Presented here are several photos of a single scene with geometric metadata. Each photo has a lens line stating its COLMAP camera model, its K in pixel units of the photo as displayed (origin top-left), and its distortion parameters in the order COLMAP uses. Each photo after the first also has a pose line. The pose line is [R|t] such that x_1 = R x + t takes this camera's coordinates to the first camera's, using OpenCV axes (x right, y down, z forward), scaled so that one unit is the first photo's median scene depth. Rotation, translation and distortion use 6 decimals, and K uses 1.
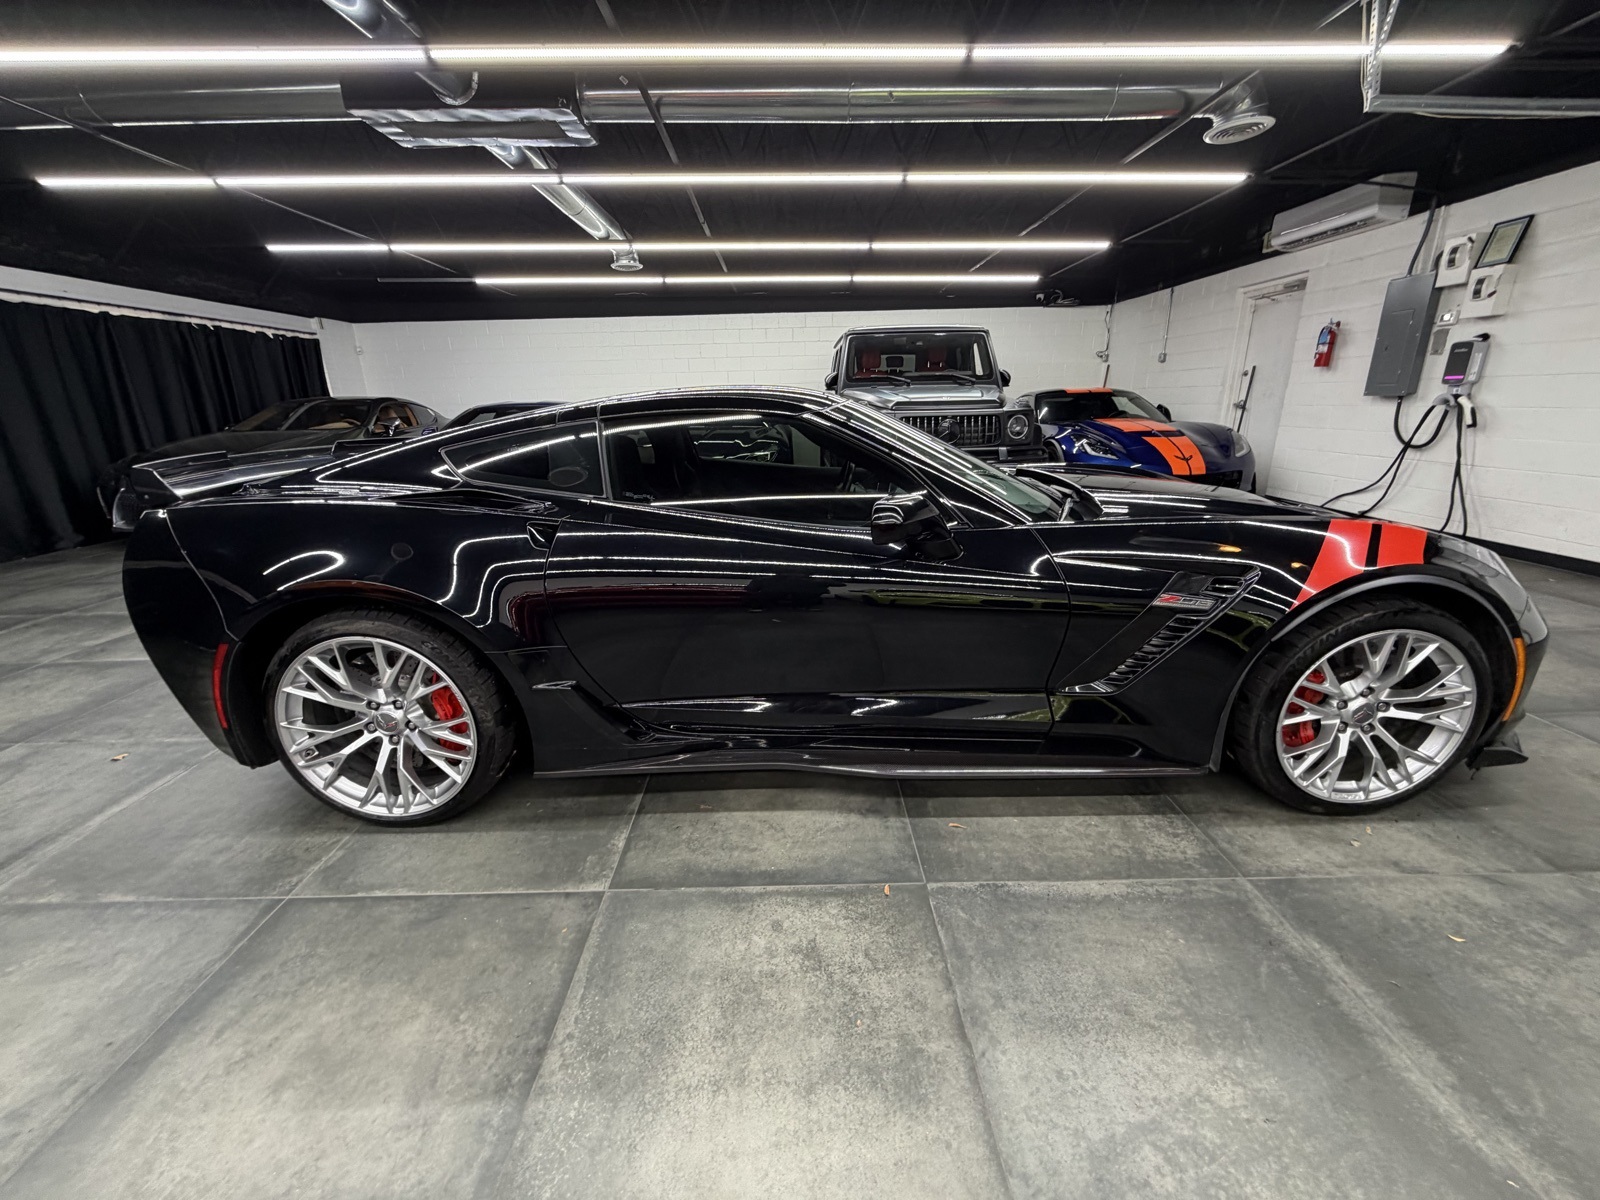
lens RADIAL K [[627.7, 0, 781.9], [0, 627.7, 596.0], [0, 0, 1]] dist [-0.002203, 0.000076]
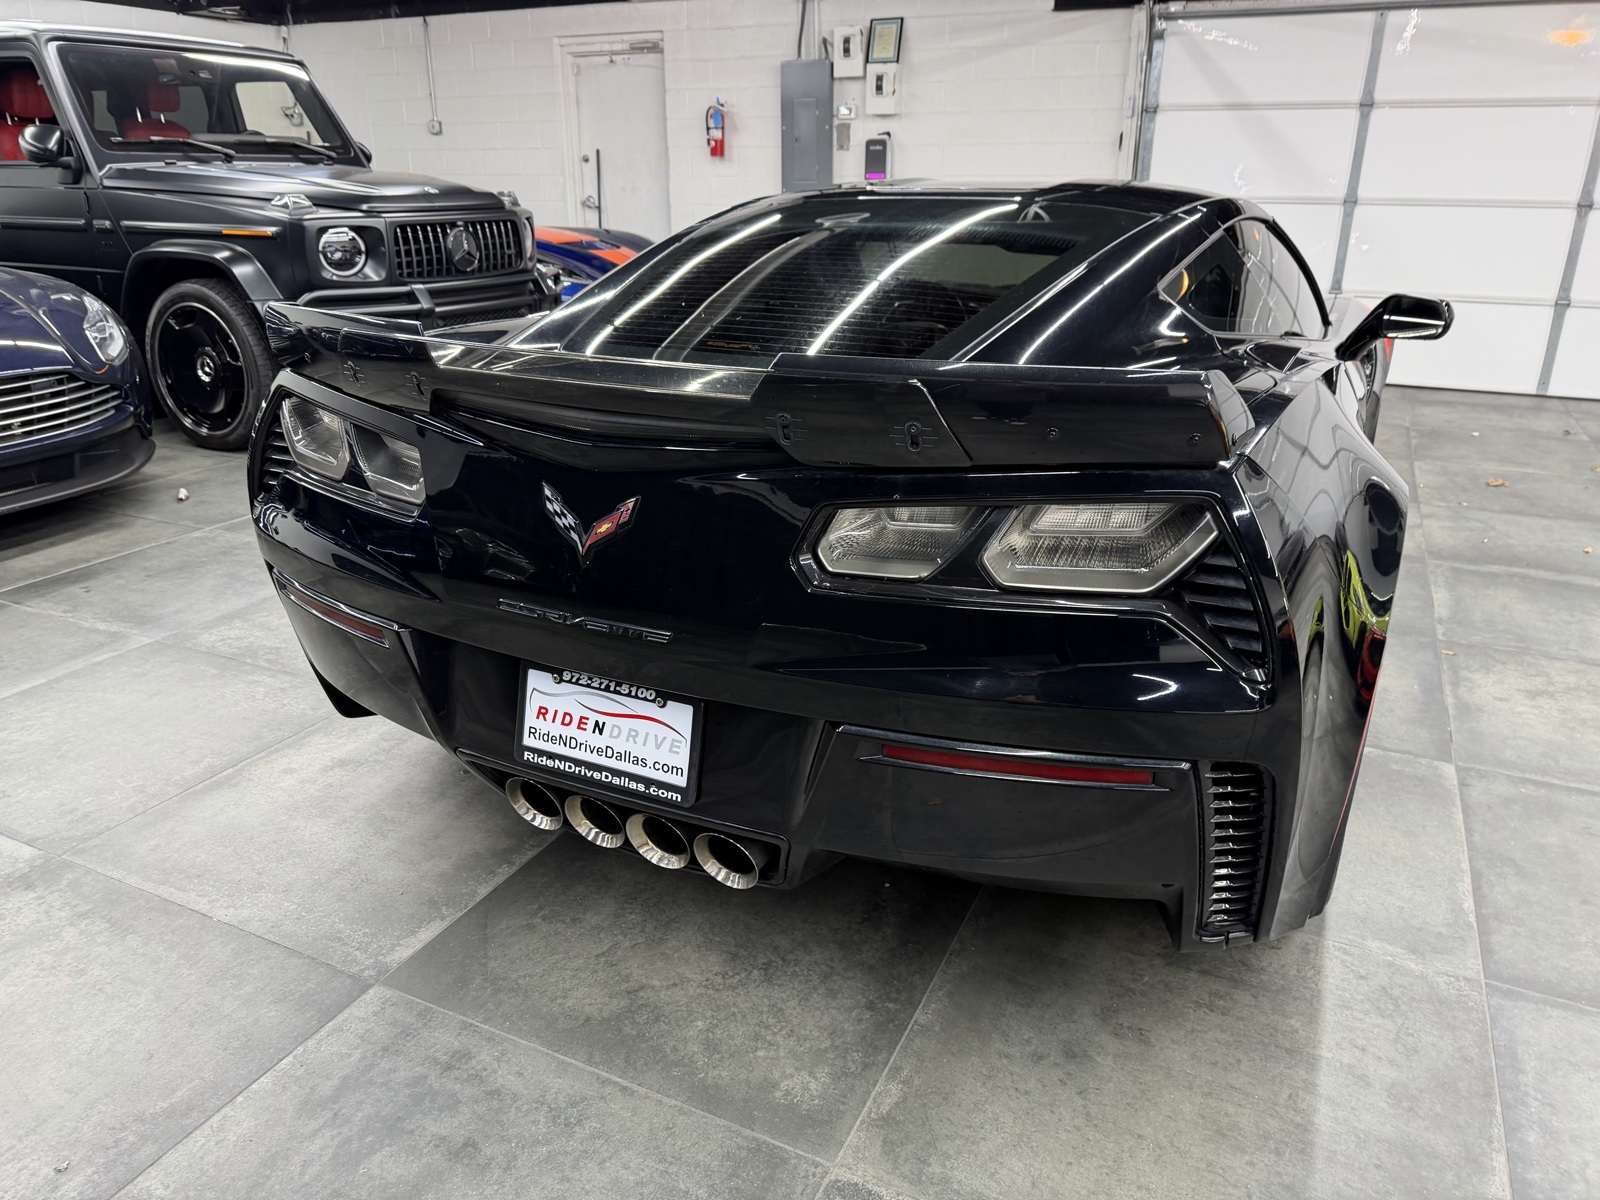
lens RADIAL K [[1129.7, 0, 795.3], [0, 1129.7, 598.7], [0, 0, 1]] dist [0.009945, -0.020143]
pose [[0.444600, -0.291270, 0.847049, -0.637981], [0.254867, 0.947701, 0.192106, -0.093371], [-0.858704, 0.130474, 0.495584, 0.312438]]
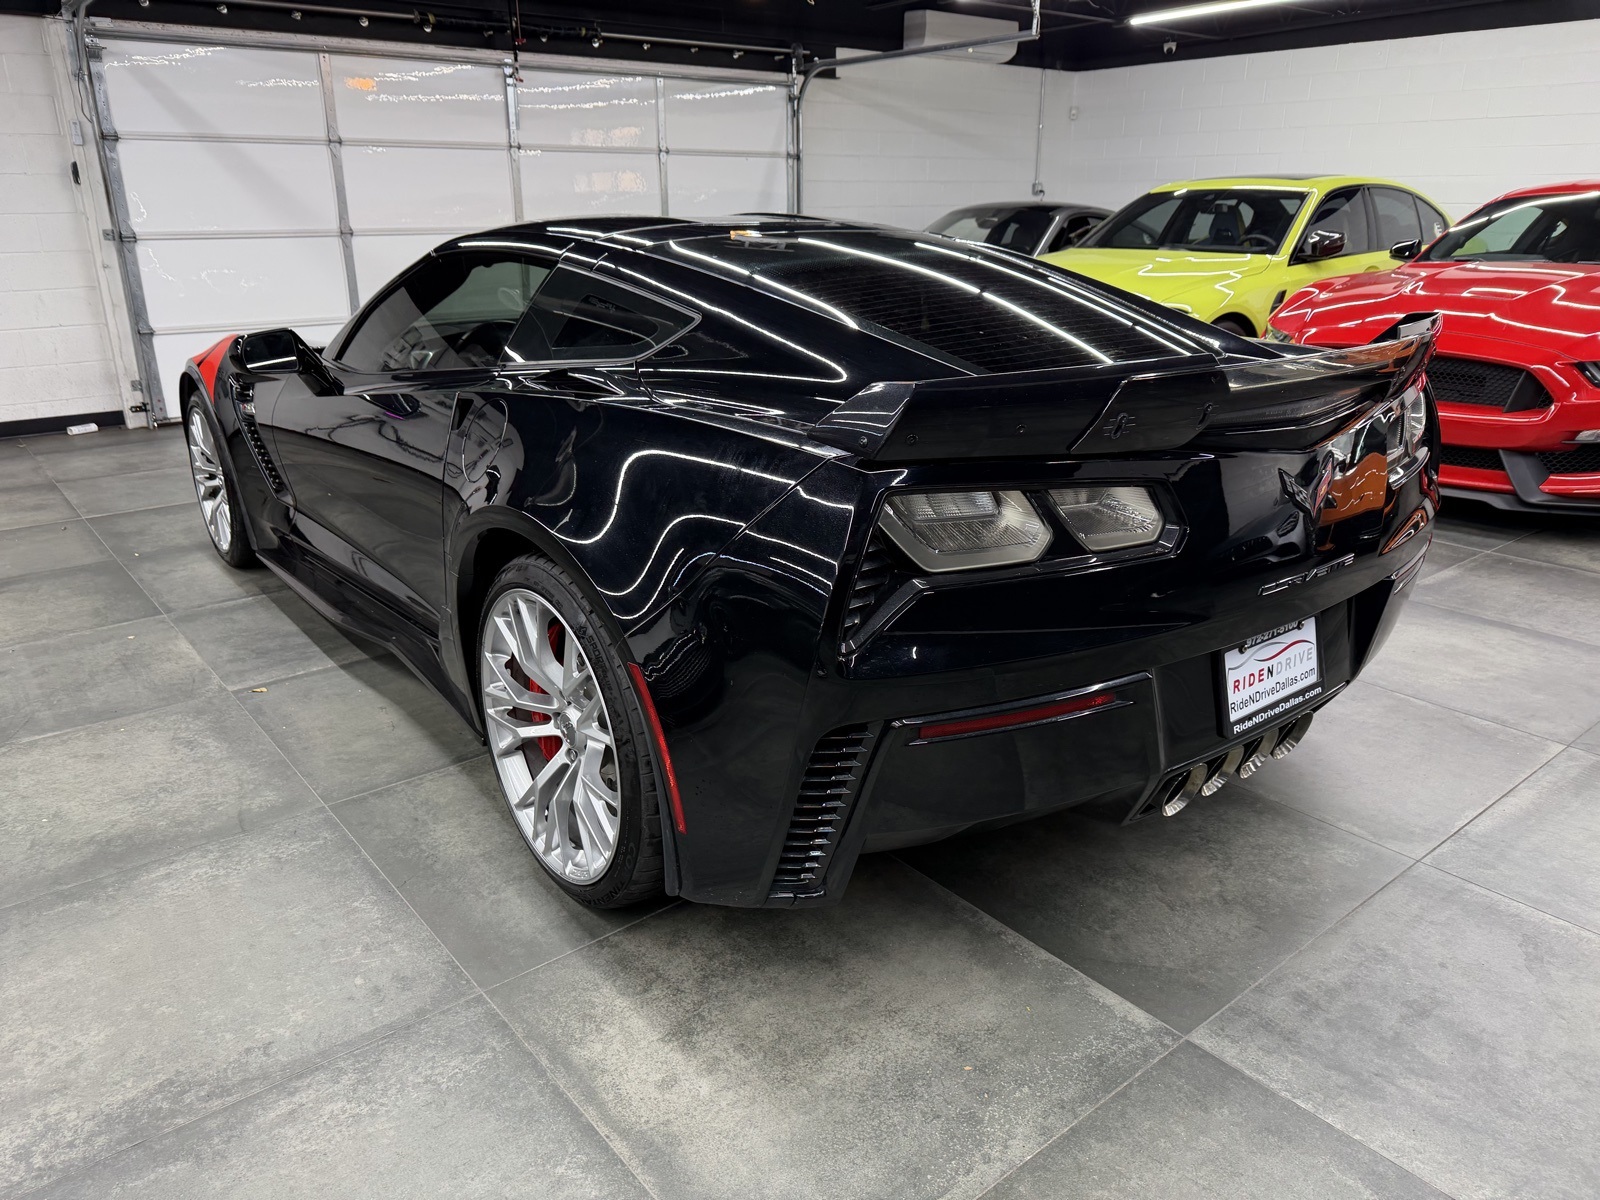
lens RADIAL K [[1121.6, 0, 790.8], [0, 1121.6, 618.7], [0, 0, 1]] dist [-0.002810, -0.000232]
pose [[-0.609939, -0.248226, 0.752568, -0.581210], [0.256010, 0.837027, 0.483575, -0.256437], [-0.749955, 0.487616, -0.446987, 0.824083]]
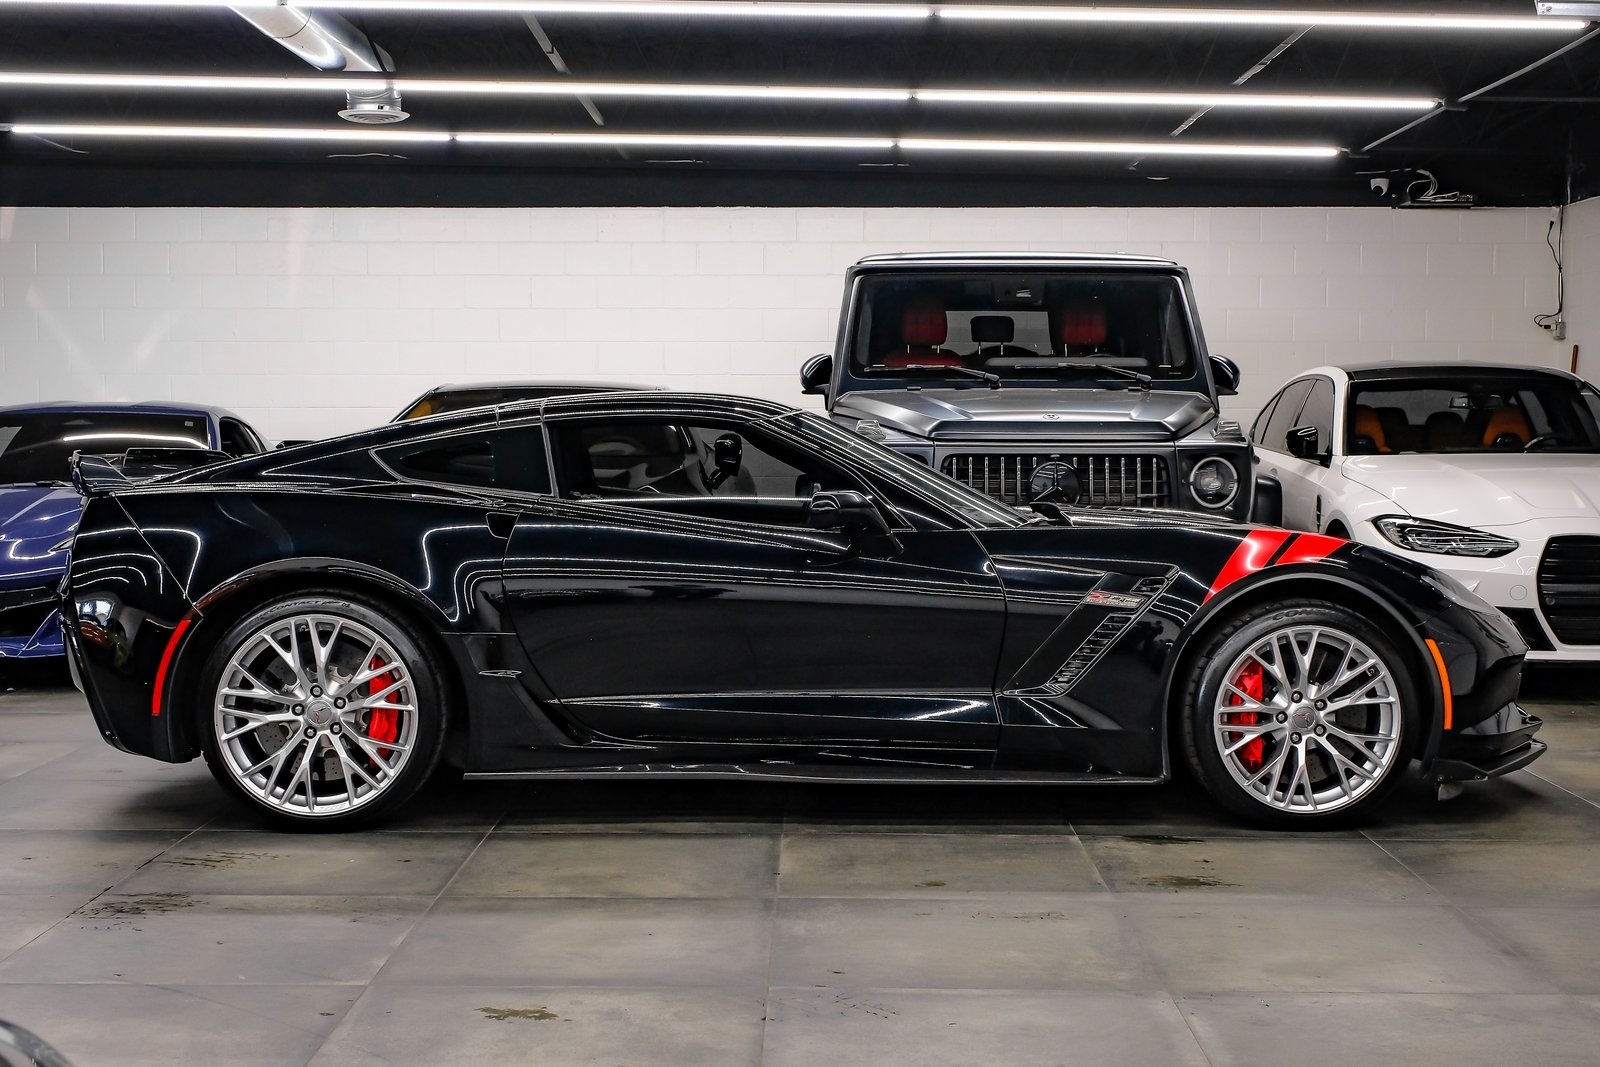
lens RADIAL K [[1960.3, 0, 800.0], [0, 1960.3, 533.5], [0, 0, 1]] dist [0.011474, 0.000997]
pose [[0.998469, 0.019694, 0.051693, -0.008949], [-0.006686, 0.970592, -0.240638, 0.123297], [-0.054912, 0.239924, 0.969237, -0.385529]]
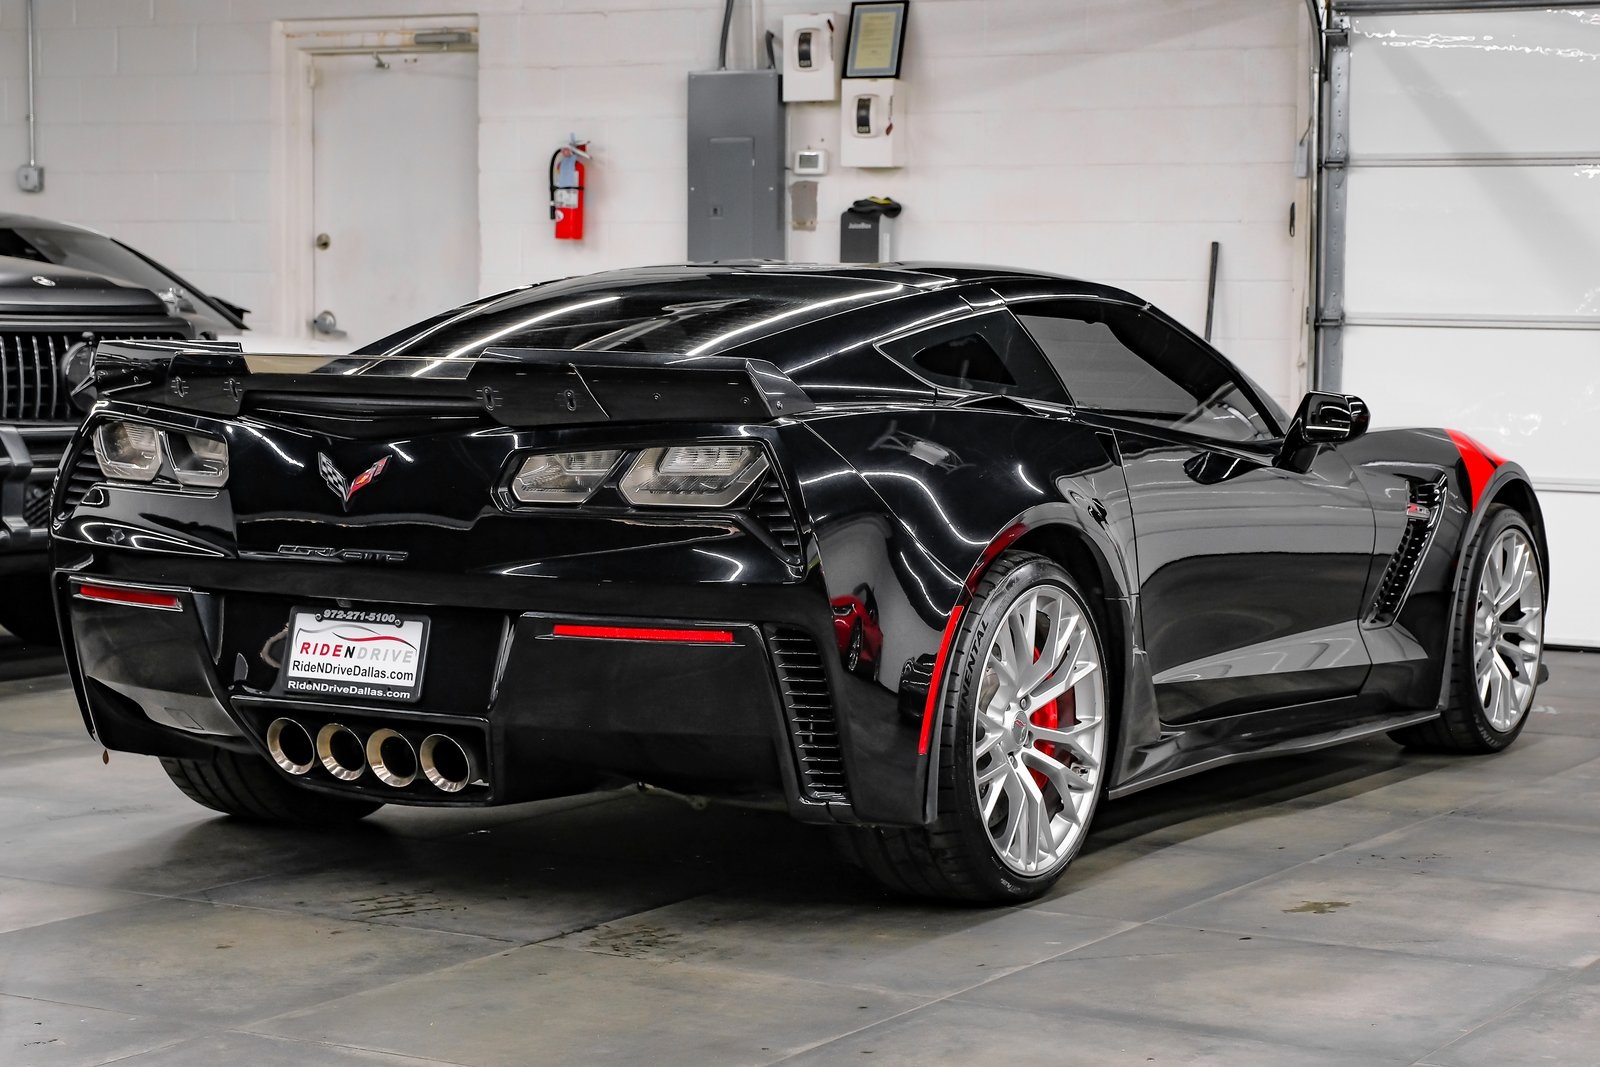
lens RADIAL K [[3293.3, 0, 800.0], [0, 3293.3, 533.5], [0, 0, 1]] dist [0.062657, 0.209094]
pose [[0.496084, -0.031428, 0.867706, -1.221267], [0.234069, 0.967188, -0.098791, 0.099075], [-0.836129, 0.252112, 0.487163, -0.195887]]
